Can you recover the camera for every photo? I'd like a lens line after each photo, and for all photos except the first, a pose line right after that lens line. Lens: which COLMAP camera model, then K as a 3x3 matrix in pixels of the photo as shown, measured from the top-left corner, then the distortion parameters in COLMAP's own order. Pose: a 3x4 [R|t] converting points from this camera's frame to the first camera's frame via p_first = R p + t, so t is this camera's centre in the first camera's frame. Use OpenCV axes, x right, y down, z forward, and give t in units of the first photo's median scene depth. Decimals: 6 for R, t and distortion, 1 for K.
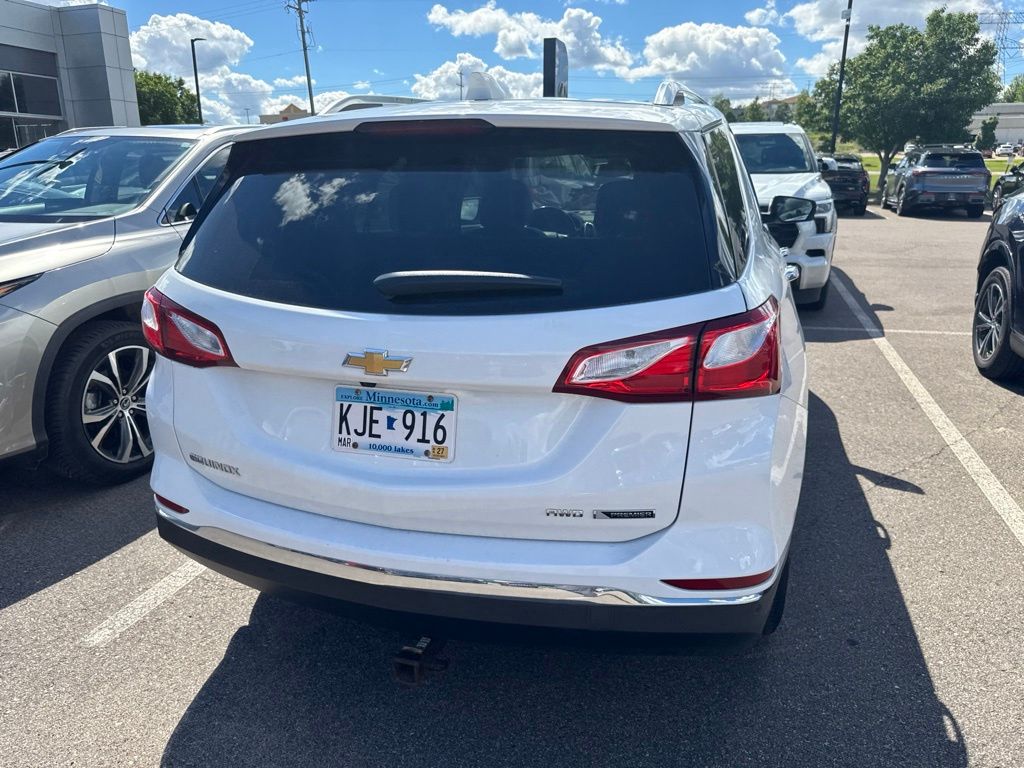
lens RADIAL K [[737.4, 0, 516.3], [0, 737.4, 387.1], [0, 0, 1]] dist [0.009095, -0.008032]
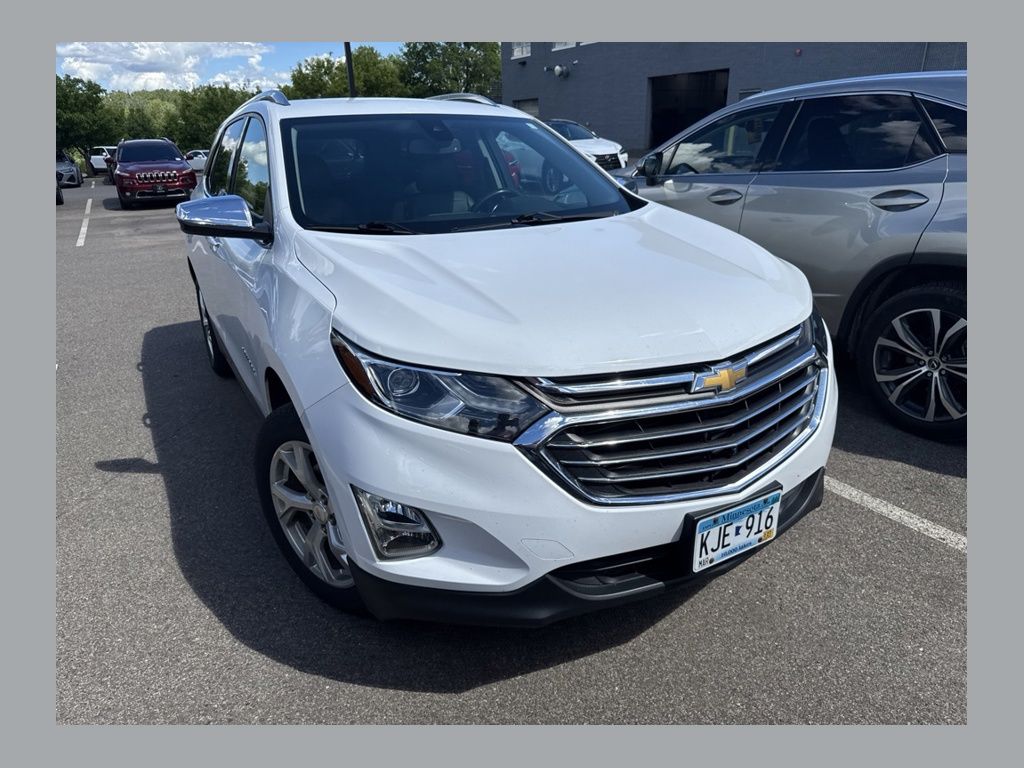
lens RADIAL K [[660.9, 0, 513.0], [0, 660.9, 380.7], [0, 0, 1]] dist [0.000361, -0.001640]
pose [[-0.684549, 0.275414, -0.674937, 1.483001], [-0.178178, 0.834581, 0.521274, -1.132639], [0.706856, 0.477097, -0.522239, 3.698734]]
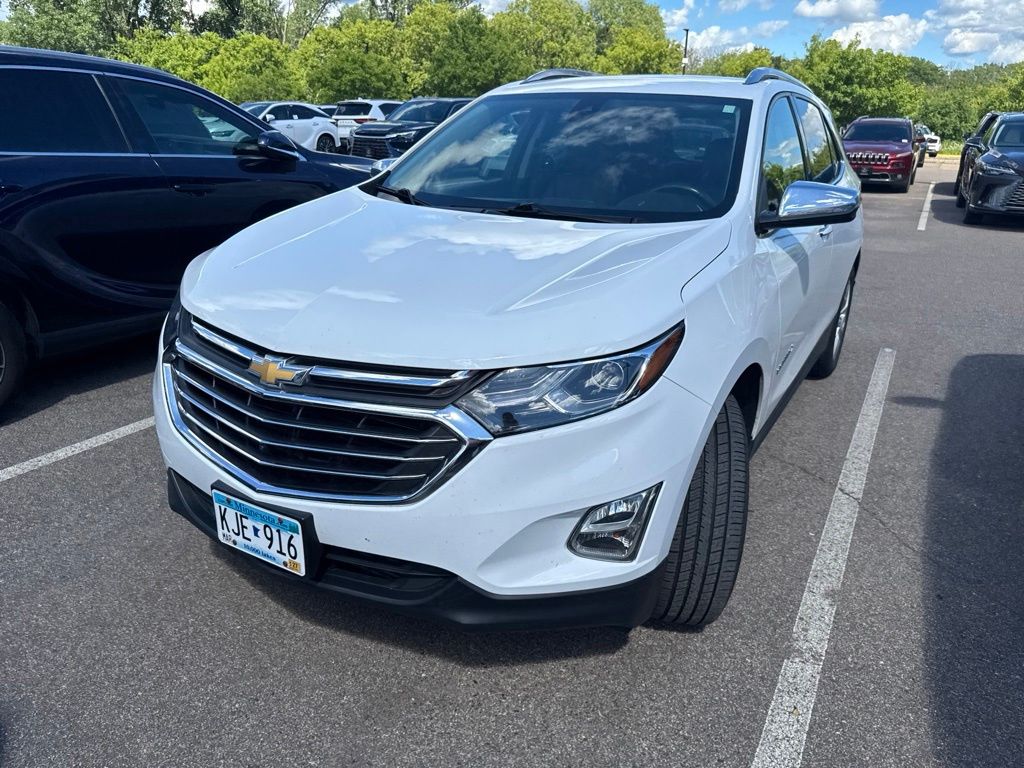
lens RADIAL K [[736.4, 0, 512.5], [0, 736.4, 385.4], [0, 0, 1]] dist [0.003692, -0.004820]
pose [[-0.971563, -0.090294, 0.218890, 0.044814], [0.056673, 0.808889, 0.585223, -1.255655], [-0.229899, 0.580986, -0.780770, 4.153465]]
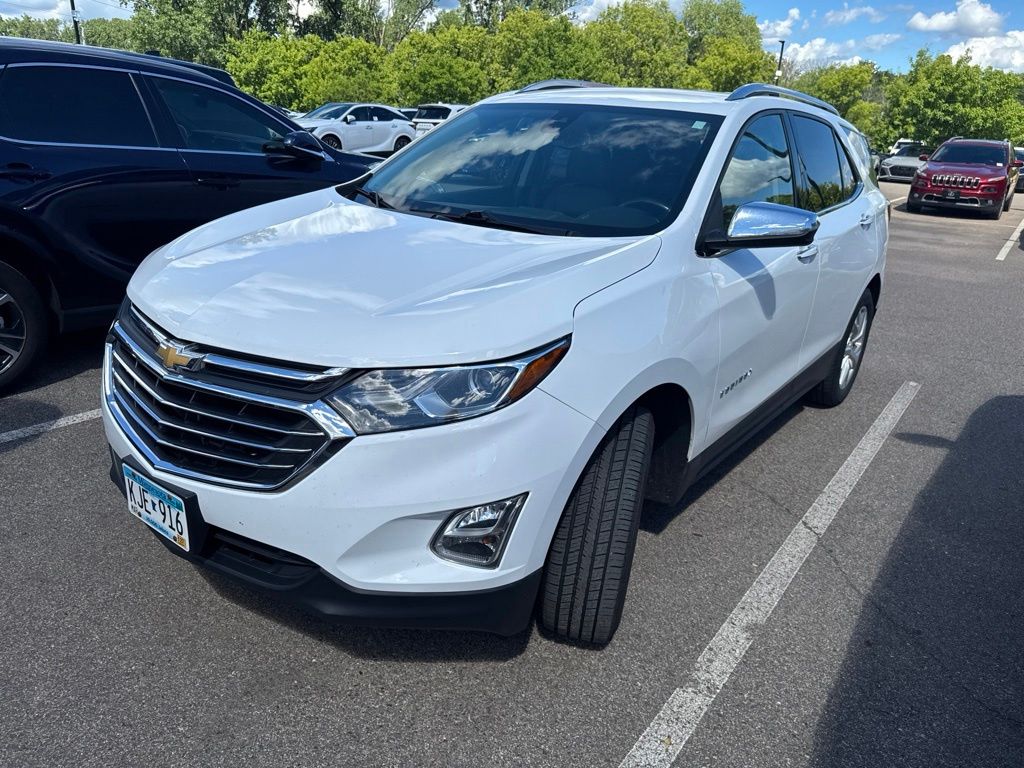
lens RADIAL K [[734.6, 0, 500.2], [0, 734.6, 385.8], [0, 0, 1]] dist [0.009728, -0.011702]
pose [[-0.931042, -0.158969, 0.328466, -0.222752], [0.062504, 0.817347, 0.572745, -1.248236], [-0.359520, 0.553780, -0.751048, 4.085368]]
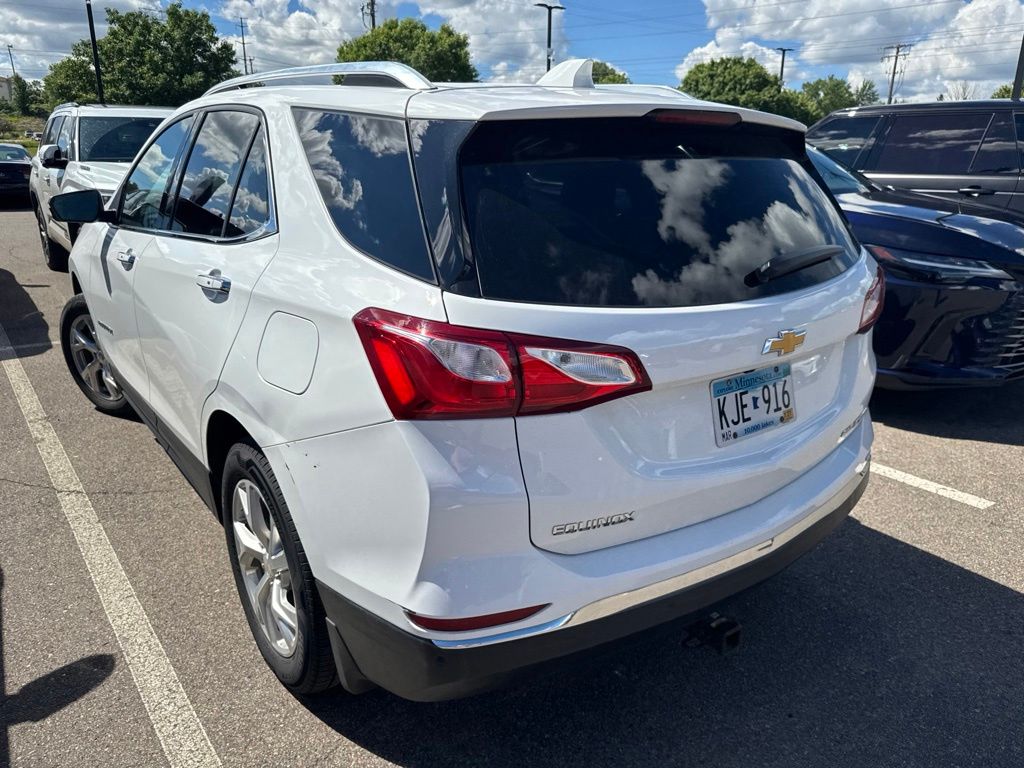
lens RADIAL K [[737.9, 0, 522.4], [0, 737.9, 385.9], [0, 0, 1]] dist [0.002073, -0.002654]
pose [[0.577047, -0.232997, 0.782770, -1.129138], [0.222941, 0.966980, 0.123479, -0.170042], [-0.785693, 0.103258, 0.609938, 0.598181]]
